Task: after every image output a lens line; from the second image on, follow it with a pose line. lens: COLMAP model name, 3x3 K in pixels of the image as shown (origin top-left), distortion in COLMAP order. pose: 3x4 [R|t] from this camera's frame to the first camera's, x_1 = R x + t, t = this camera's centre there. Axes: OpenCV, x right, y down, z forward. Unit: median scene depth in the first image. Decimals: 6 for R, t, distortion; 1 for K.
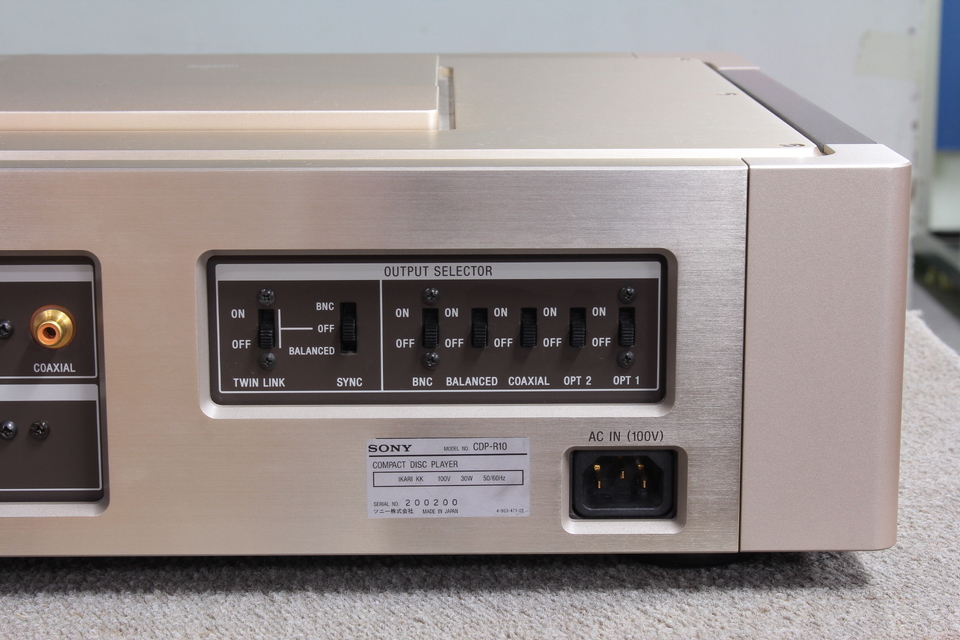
lens RADIAL K [[2197.4, 0, 480.0], [0, 2197.4, 320.0], [0, 0, 1]] dist [0.017331, 0.014568]
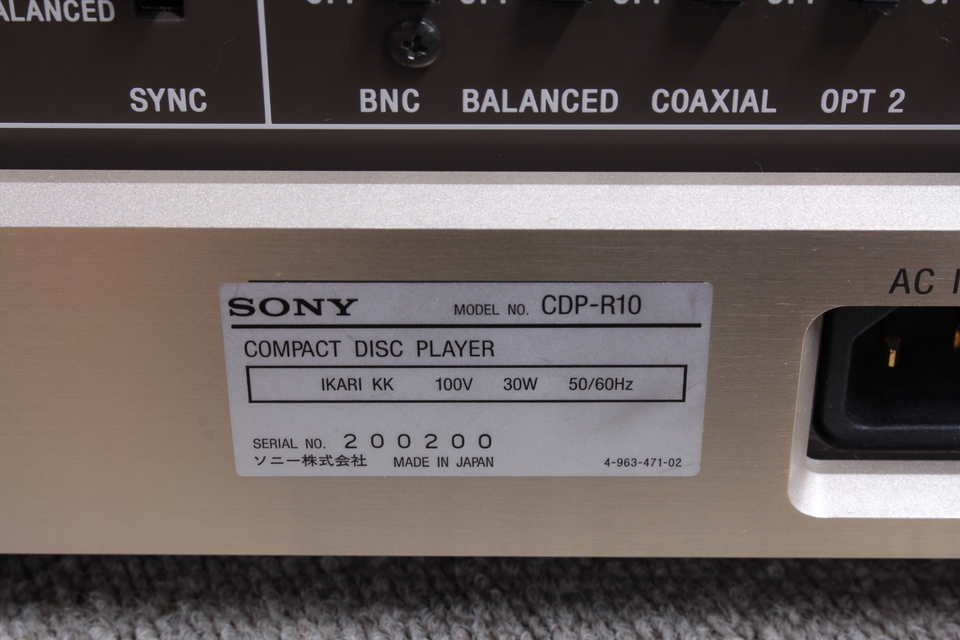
lens RADIAL K [[2197.4, 0, 480.0], [0, 2197.4, 320.0], [0, 0, 1]] dist [0.017331, 0.014568]
pose [[0.999633, 0.015885, -0.021926, -0.004967], [-0.005745, 0.915821, 0.401547, -0.074303], [0.026459, -0.401274, 0.915576, 0.689594]]
